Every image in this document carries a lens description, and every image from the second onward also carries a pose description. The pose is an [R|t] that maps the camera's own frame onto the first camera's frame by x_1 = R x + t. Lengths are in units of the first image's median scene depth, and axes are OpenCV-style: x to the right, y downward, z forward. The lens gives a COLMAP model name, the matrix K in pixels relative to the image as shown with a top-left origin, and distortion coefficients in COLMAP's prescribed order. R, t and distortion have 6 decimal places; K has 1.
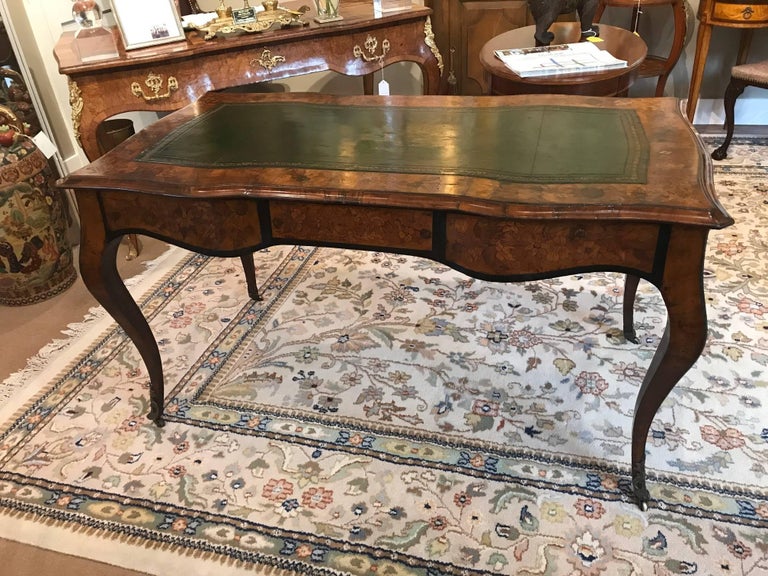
lens RADIAL K [[631.3, 0, 381.4], [0, 631.3, 283.9], [0, 0, 1]] dist [0.016366, -0.012466]
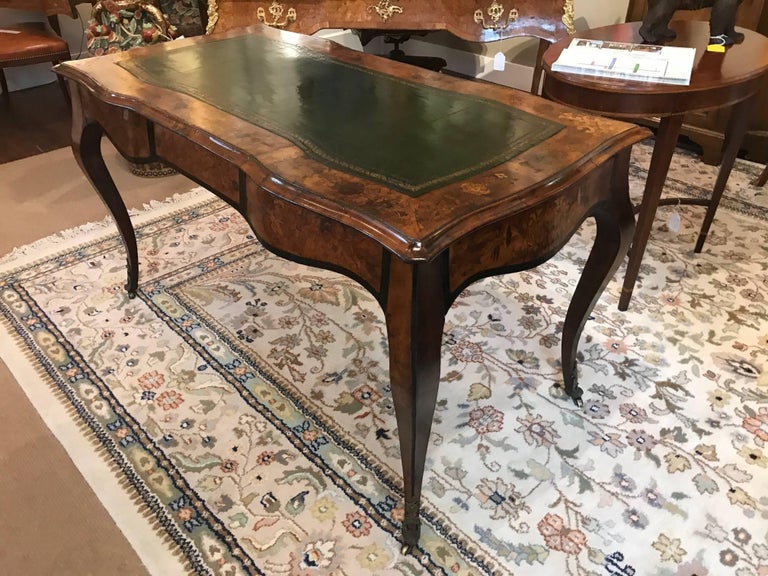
lens RADIAL K [[631.3, 0, 382.6], [0, 631.3, 283.6], [0, 0, 1]] dist [0.016366, -0.012466]
pose [[0.857390, 0.336848, -0.389123, 0.517850], [-0.313848, 0.941418, 0.123418, -0.094725], [0.407900, 0.016308, 0.912881, 0.126507]]
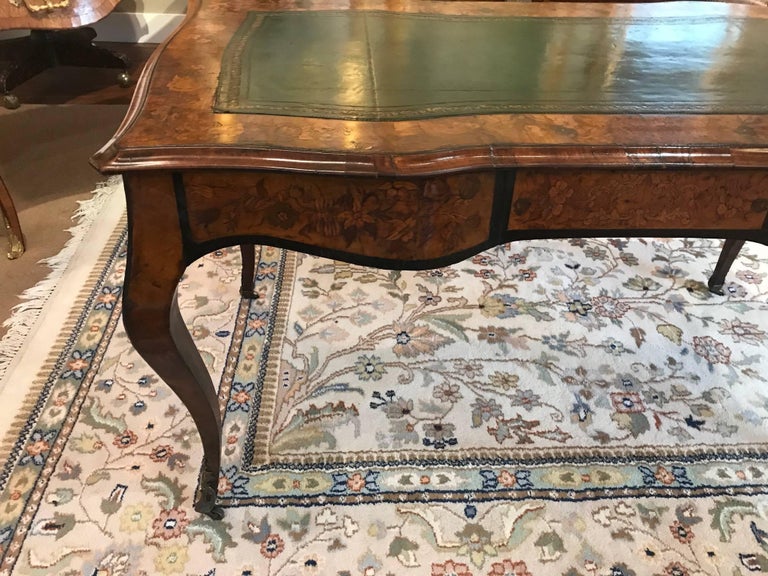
lens RADIAL K [[631.3, 0, 381.8], [0, 631.3, 290.6], [0, 0, 1]] dist [0.016366, -0.012466]
pose [[0.939761, -0.130582, 0.315907, -0.381625], [0.094838, 0.987479, 0.126057, -0.081503], [-0.328412, -0.088503, 0.940379, 0.355287]]
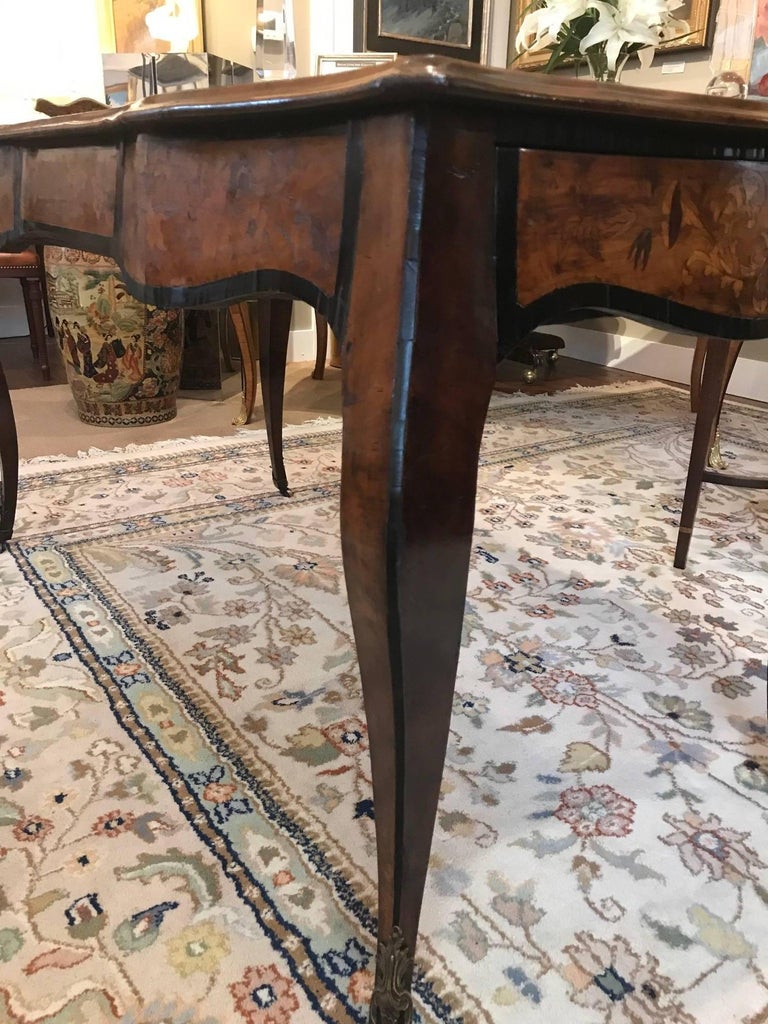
lens RADIAL K [[841.7, 0, 381.0], [0, 841.7, 505.4], [0, 0, 1]] dist [0.016366, -0.012466]
pose [[0.774570, 0.302572, -0.555420, 0.496521], [-0.405072, 0.911736, -0.068221, 0.073083], [0.485754, 0.277827, 0.828767, 0.441923]]
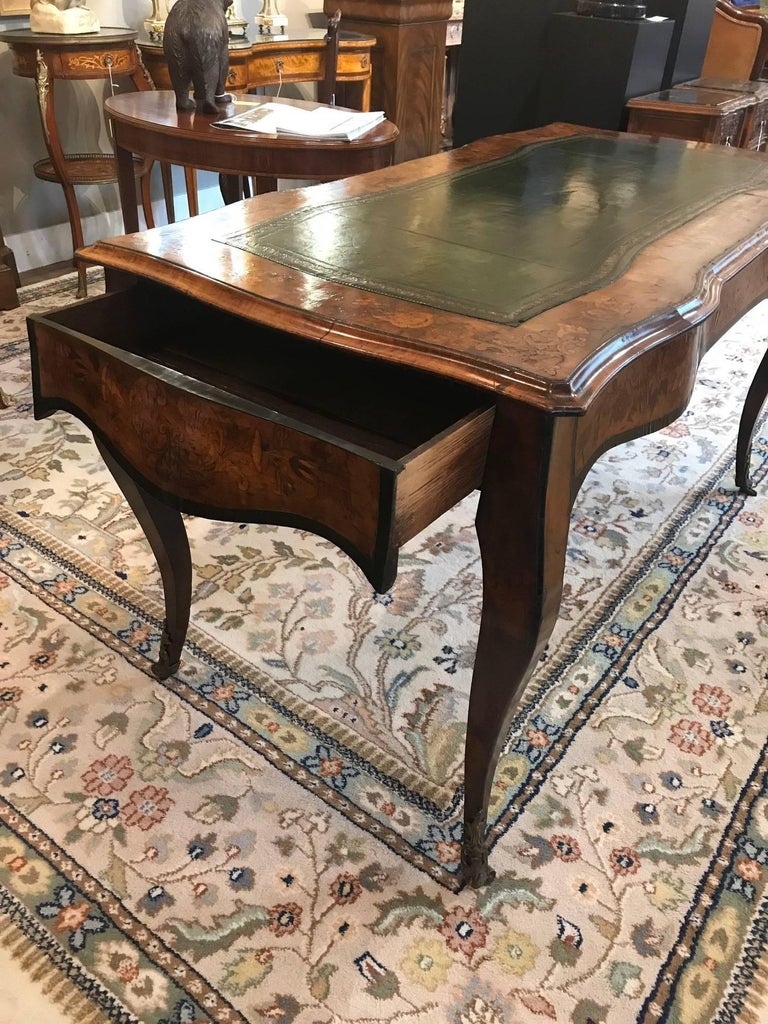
lens RADIAL K [[841.7, 0, 383.5], [0, 841.7, 508.0], [0, 0, 1]] dist [0.016366, -0.012466]
pose [[0.343959, -0.448315, 0.825049, -0.821041], [0.453735, 0.848623, 0.271964, -0.244141], [-0.822081, 0.280809, 0.495307, 0.692402]]
